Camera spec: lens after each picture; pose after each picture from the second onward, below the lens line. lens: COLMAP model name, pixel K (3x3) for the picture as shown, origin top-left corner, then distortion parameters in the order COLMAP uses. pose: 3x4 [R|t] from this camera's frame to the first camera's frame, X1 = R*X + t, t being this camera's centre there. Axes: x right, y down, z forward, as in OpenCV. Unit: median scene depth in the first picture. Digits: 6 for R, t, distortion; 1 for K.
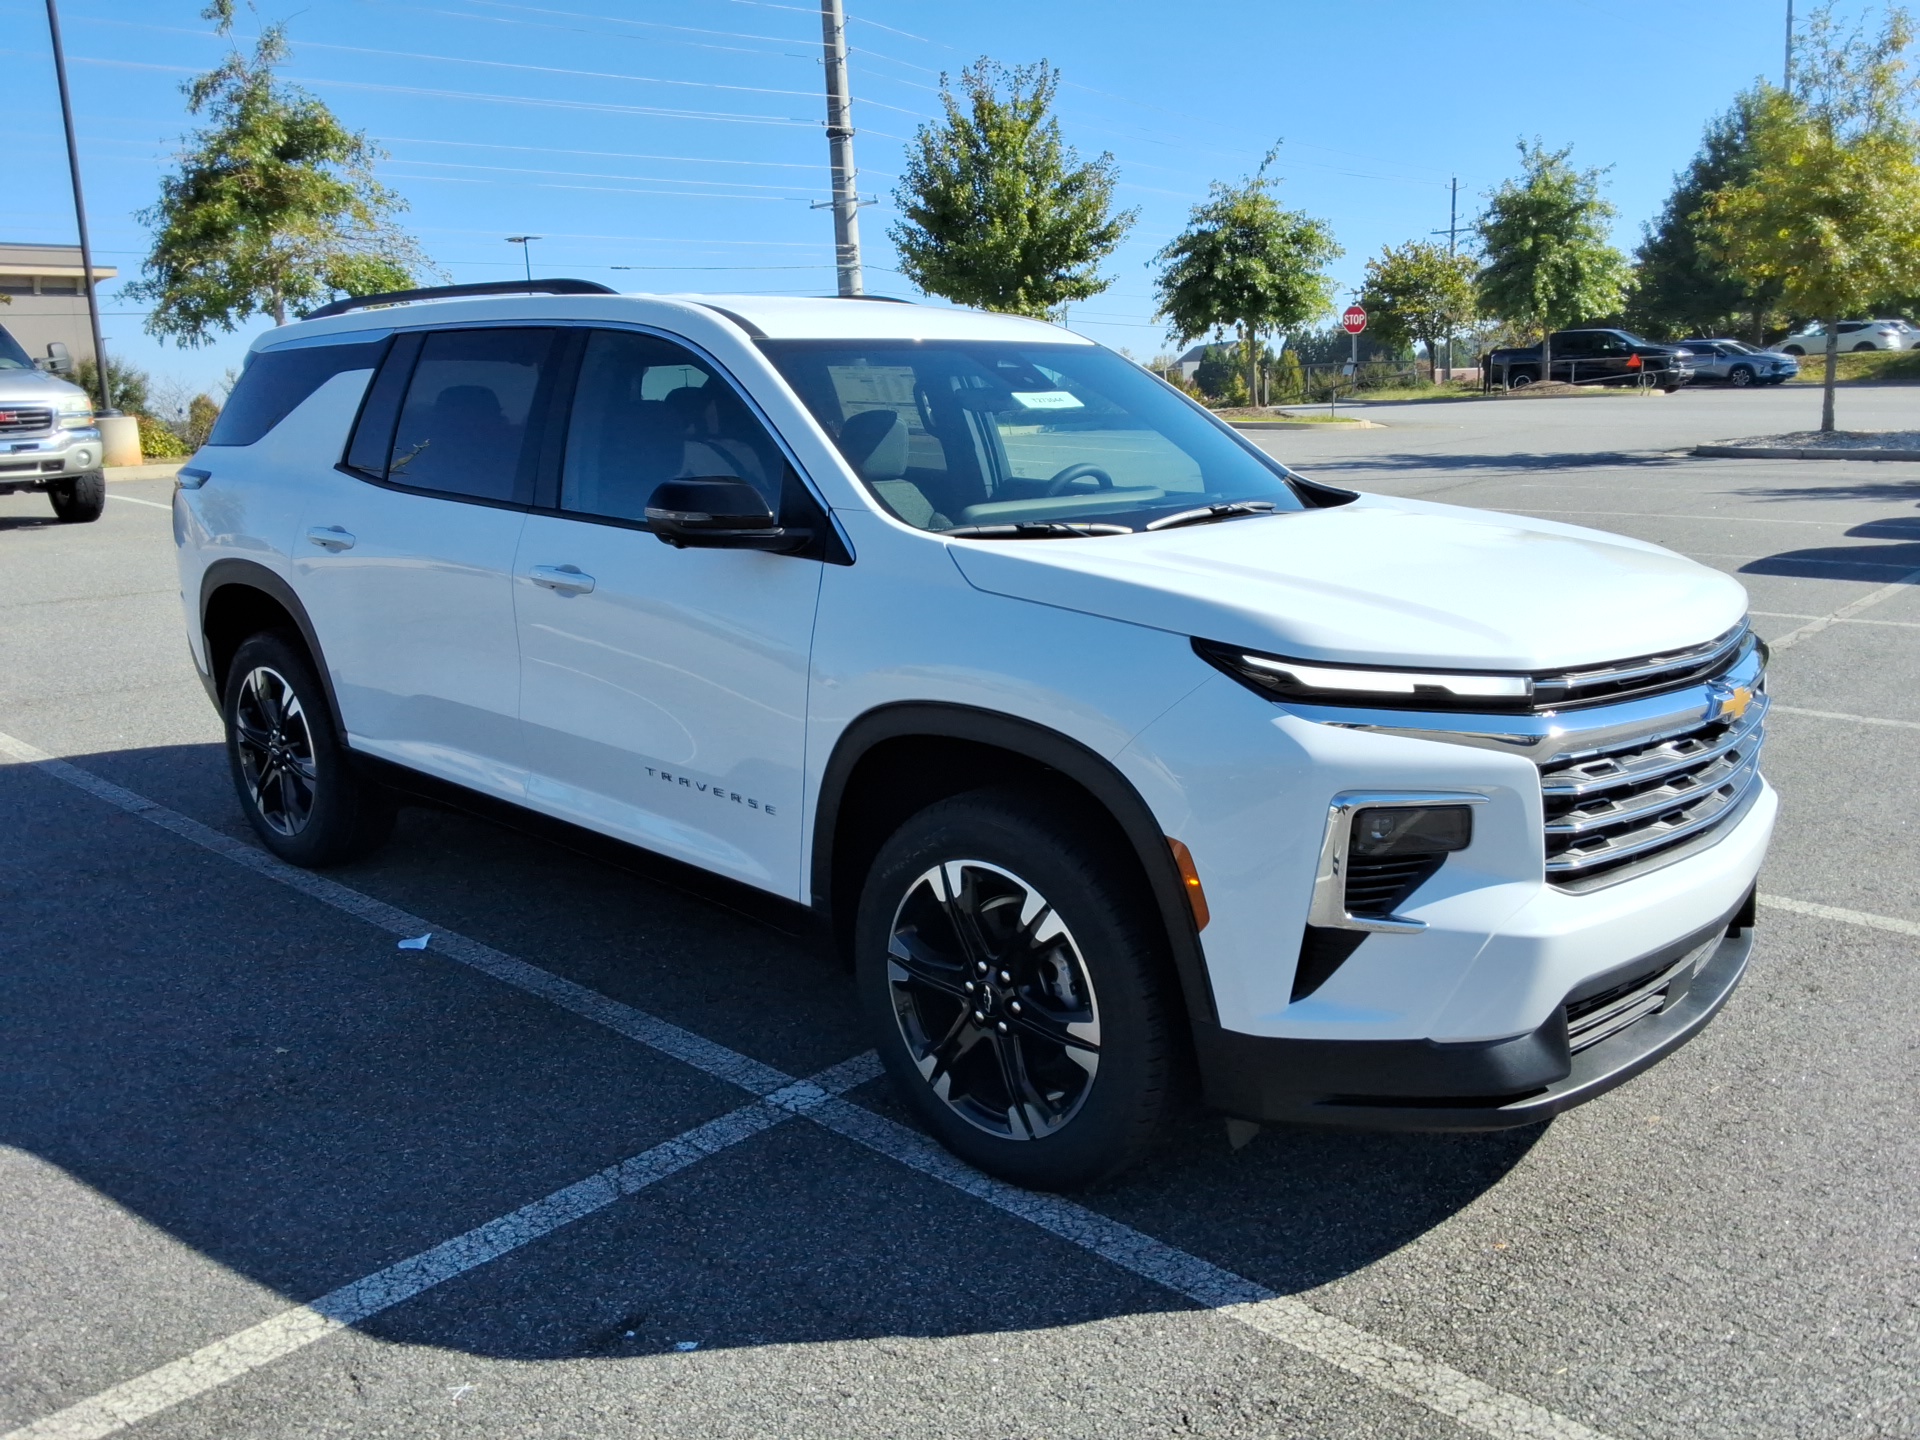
lens RADIAL K [[1533.5, 0, 955.9], [0, 1533.5, 714.5], [0, 0, 1]] dist [0.086127, -0.133504]
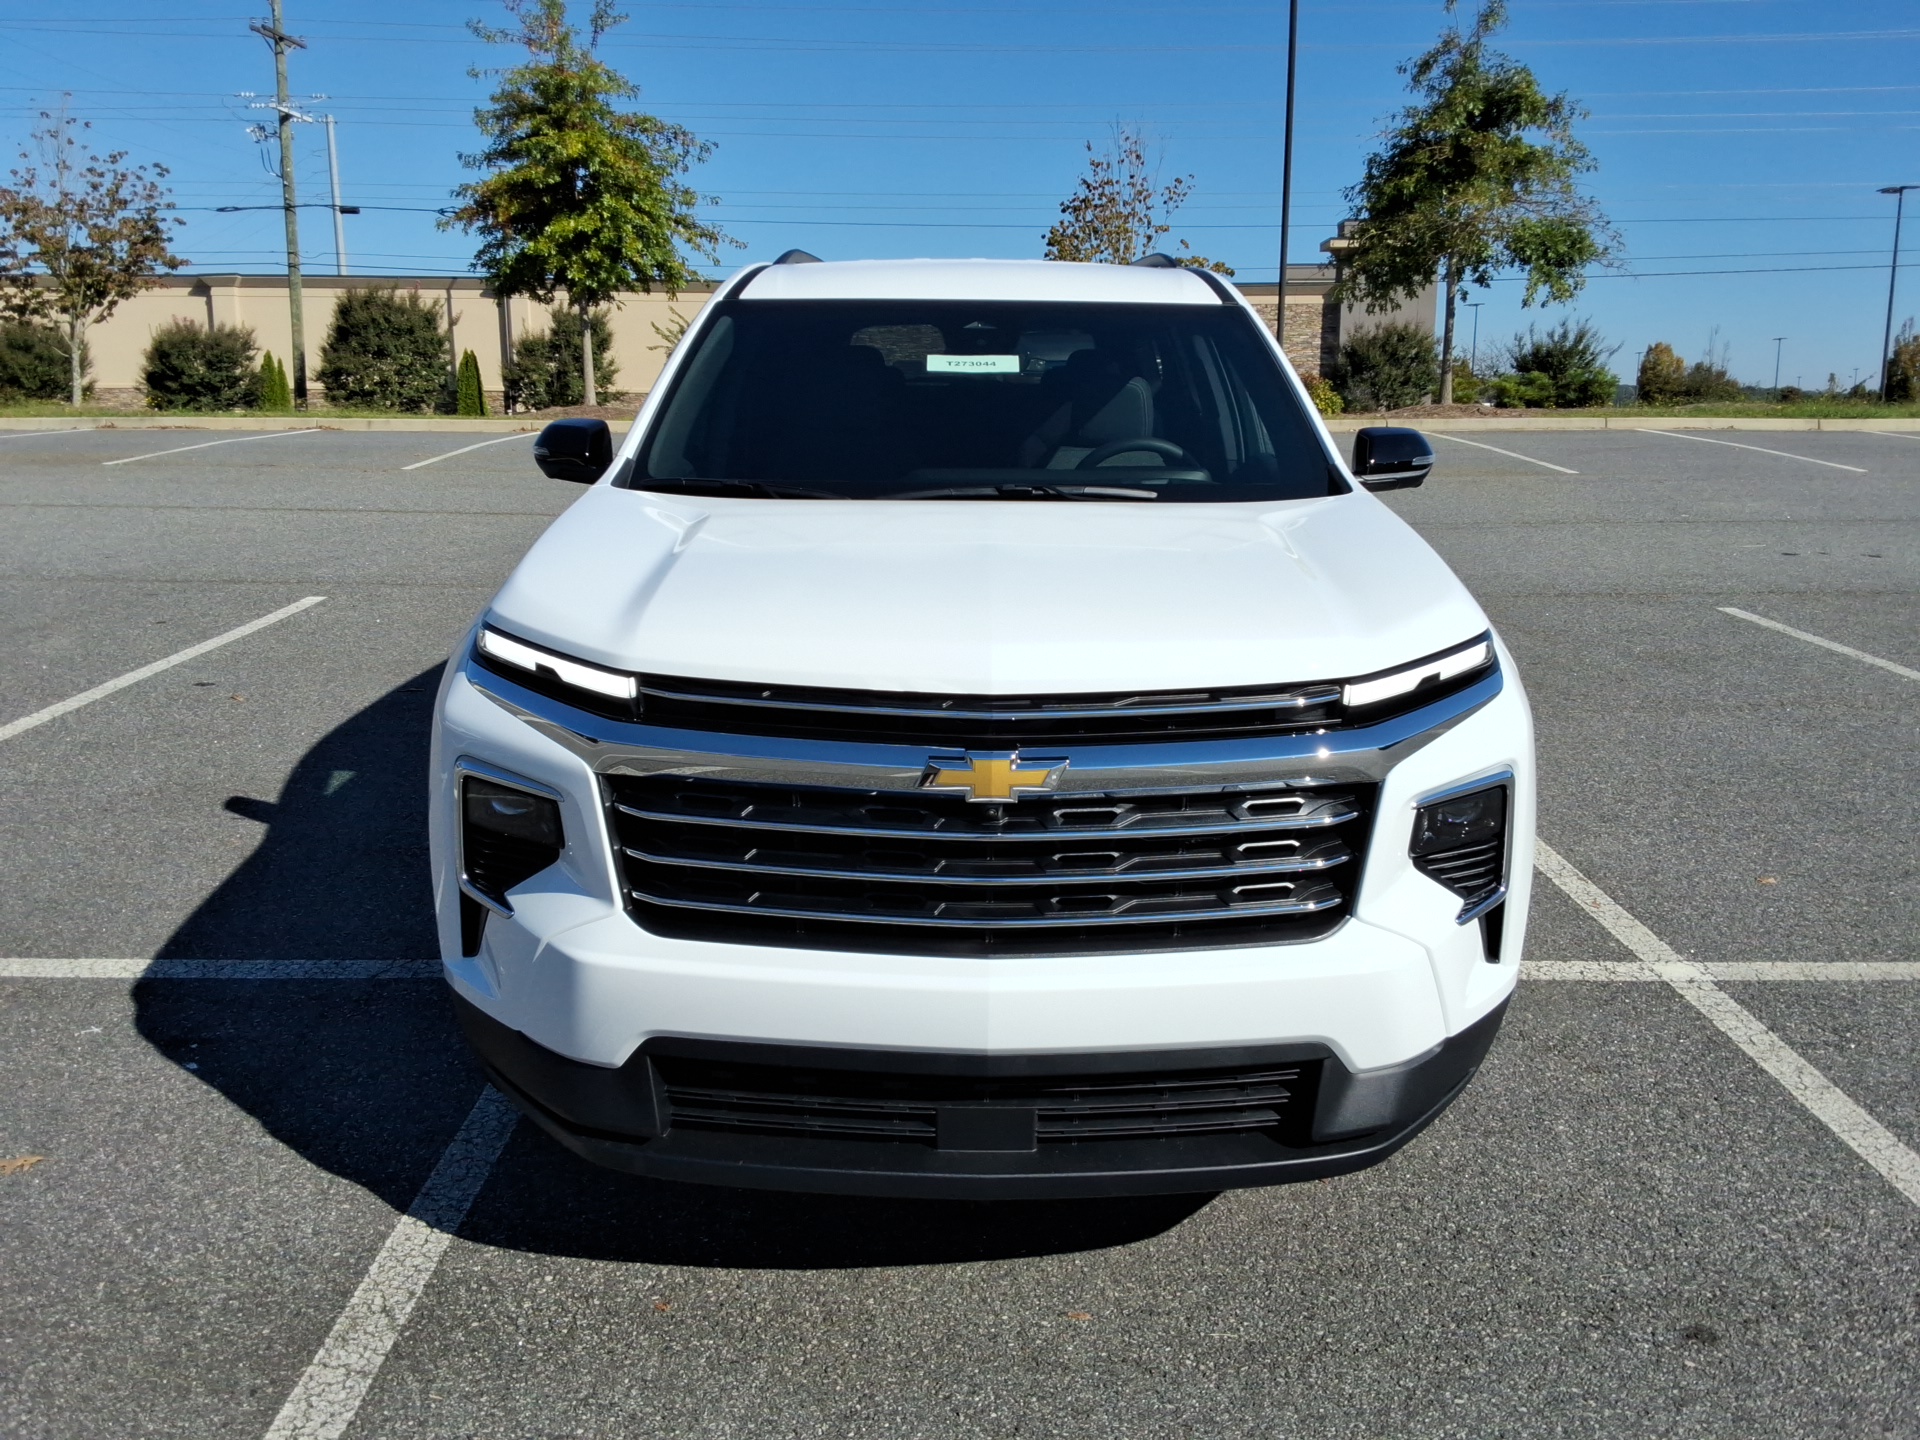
lens RADIAL K [[1533.5, 0, 962.0], [0, 1533.5, 713.3], [0, 0, 1]] dist [0.086127, -0.133504]
pose [[0.677113, 0.188048, -0.711446, 0.140579], [-0.172649, 0.980409, 0.094823, -0.016252], [0.715339, 0.058624, 0.696314, 0.062429]]
